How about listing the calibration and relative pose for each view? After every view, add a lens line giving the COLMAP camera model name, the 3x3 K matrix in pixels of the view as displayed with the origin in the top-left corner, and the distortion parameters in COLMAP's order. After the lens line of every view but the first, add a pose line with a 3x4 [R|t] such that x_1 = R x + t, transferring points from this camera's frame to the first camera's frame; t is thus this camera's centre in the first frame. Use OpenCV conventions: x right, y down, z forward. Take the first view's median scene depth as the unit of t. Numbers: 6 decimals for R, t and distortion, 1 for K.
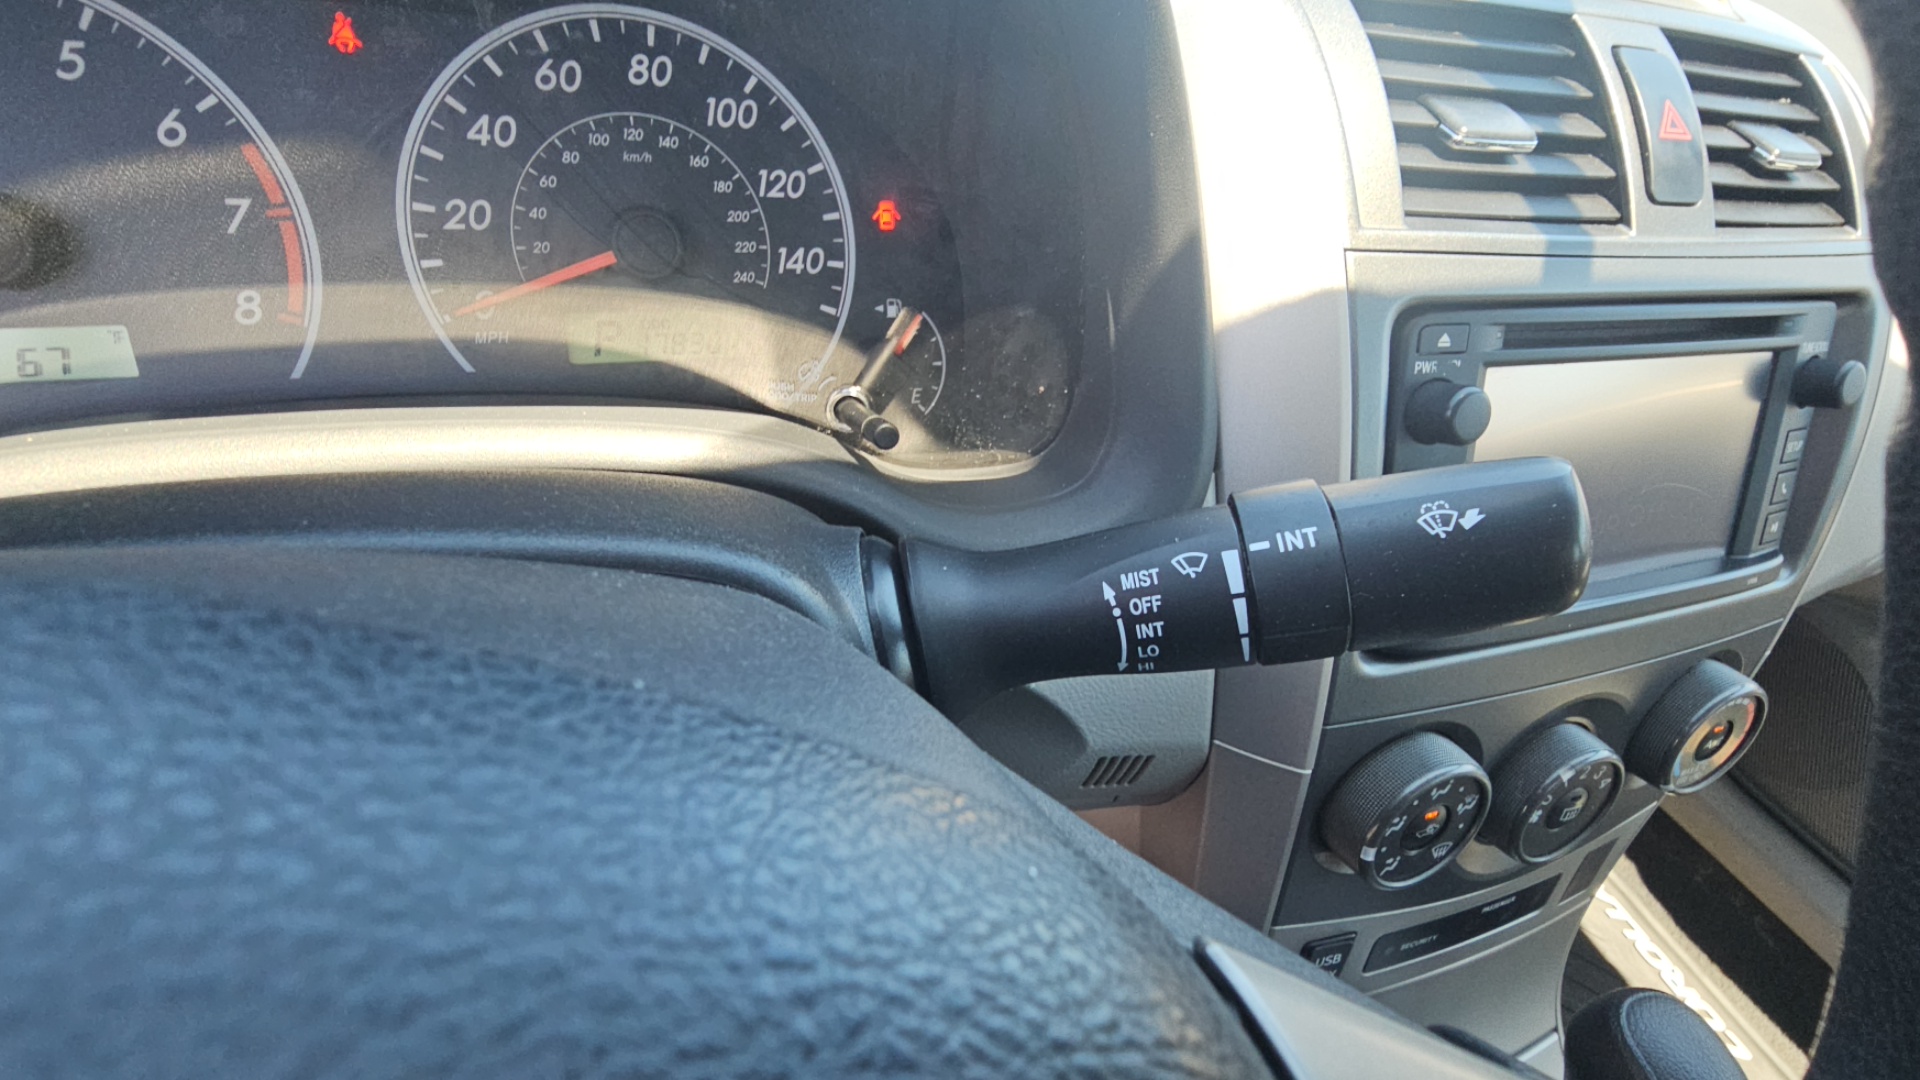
lens RADIAL K [[856.1, 0, 972.8], [0, 856.1, 534.5], [0, 0, 1]] dist [0.008922, -0.007762]
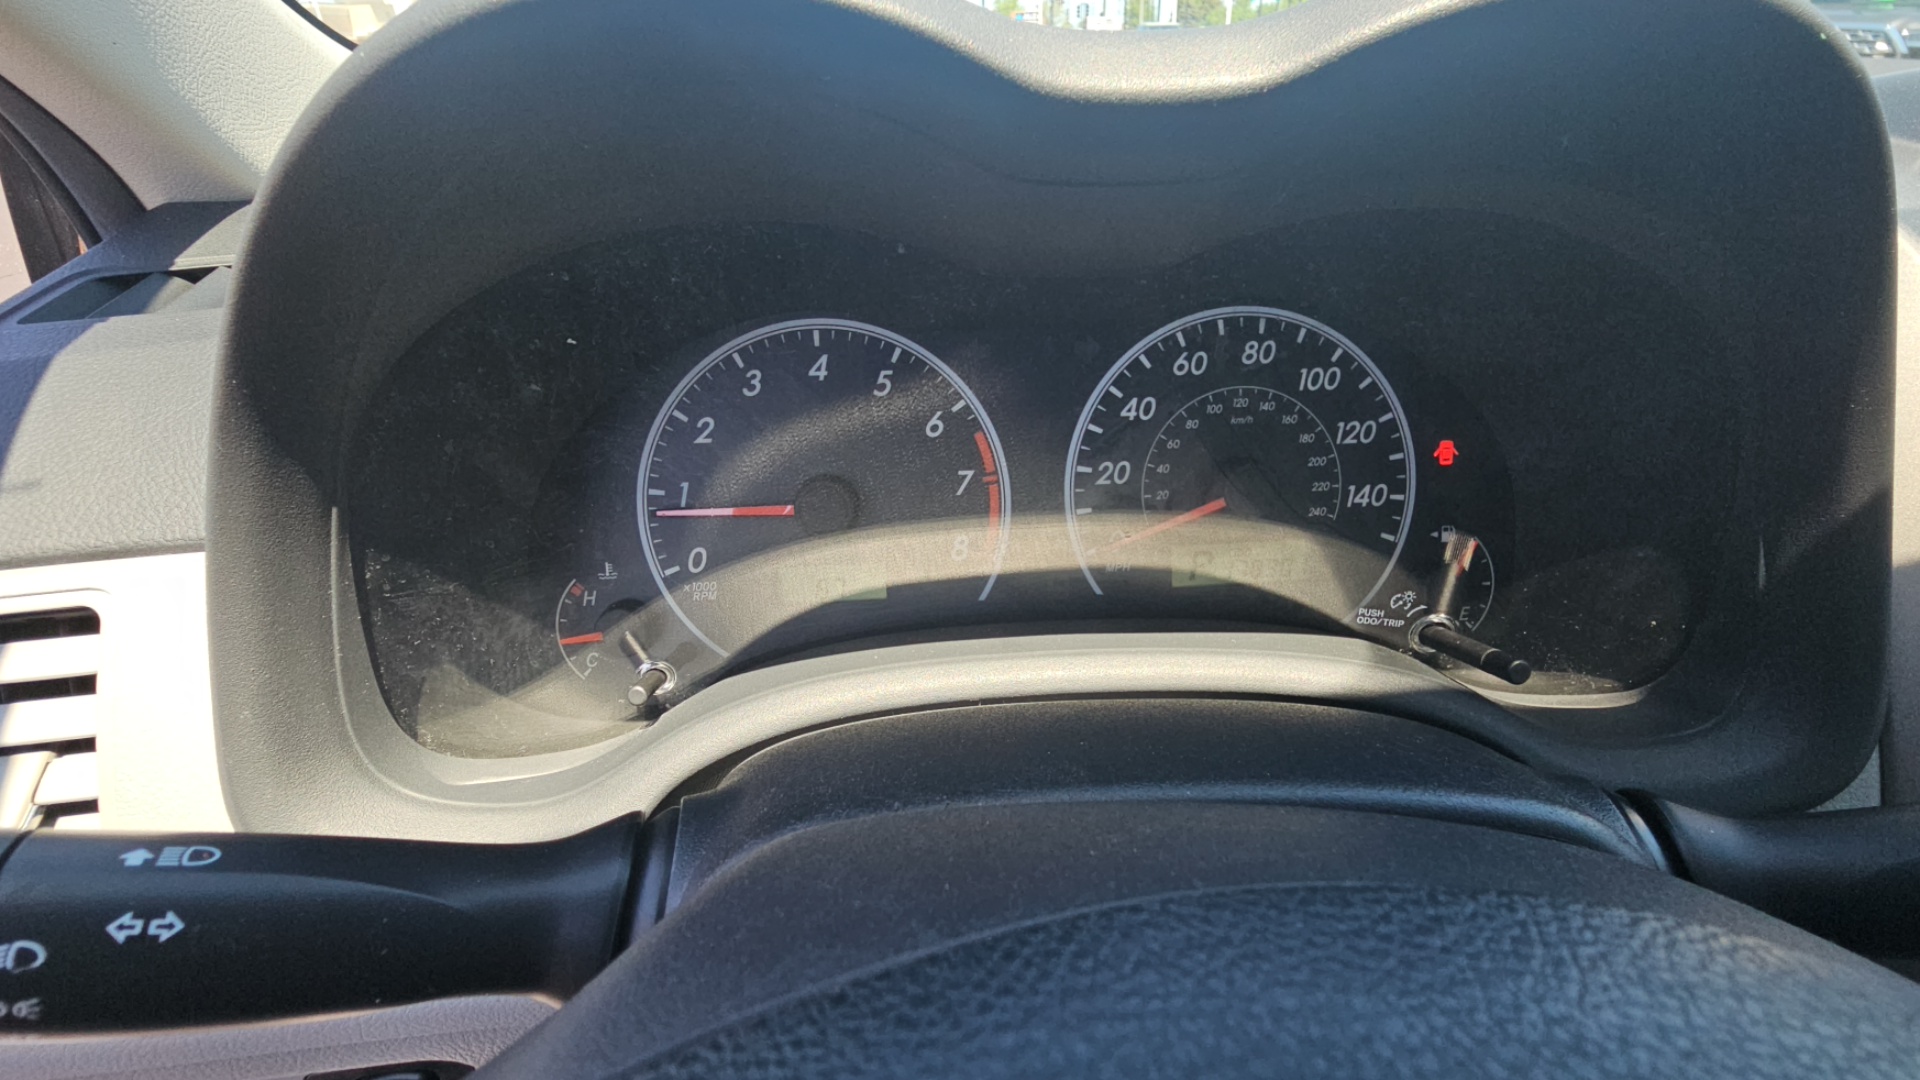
lens RADIAL K [[856.1, 0, 979.7], [0, 856.1, 542.9], [0, 0, 1]] dist [0.008922, -0.007762]
pose [[0.952131, 0.007061, -0.305608, -0.373626], [-0.055652, 0.987030, -0.150581, -0.067333], [0.300581, 0.160381, 0.940175, -0.216359]]
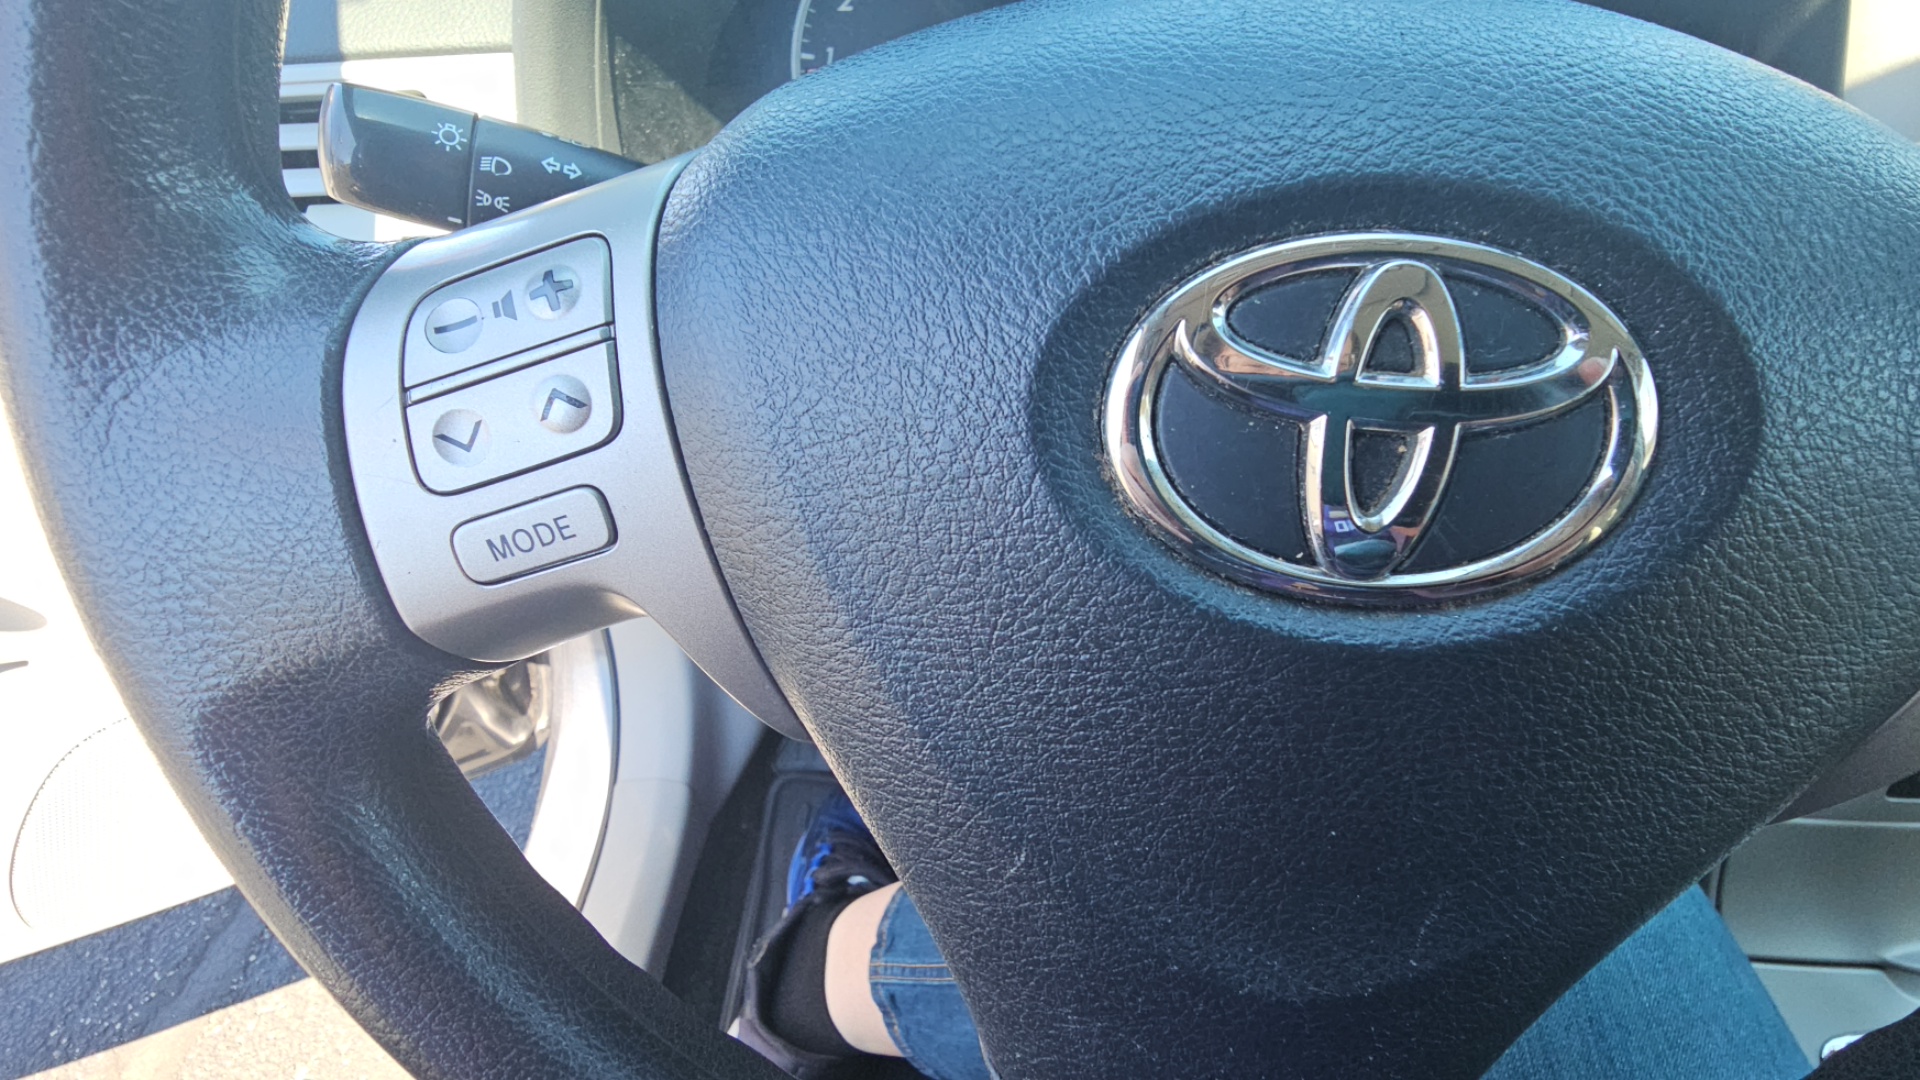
lens RADIAL K [[856.1, 0, 973.0], [0, 856.1, 532.3], [0, 0, 1]] dist [0.008922, -0.007762]
pose [[0.918954, 0.112129, -0.378087, -0.275183], [-0.095753, 0.993478, 0.061903, 0.380375], [0.382563, -0.020683, 0.923698, -0.480628]]
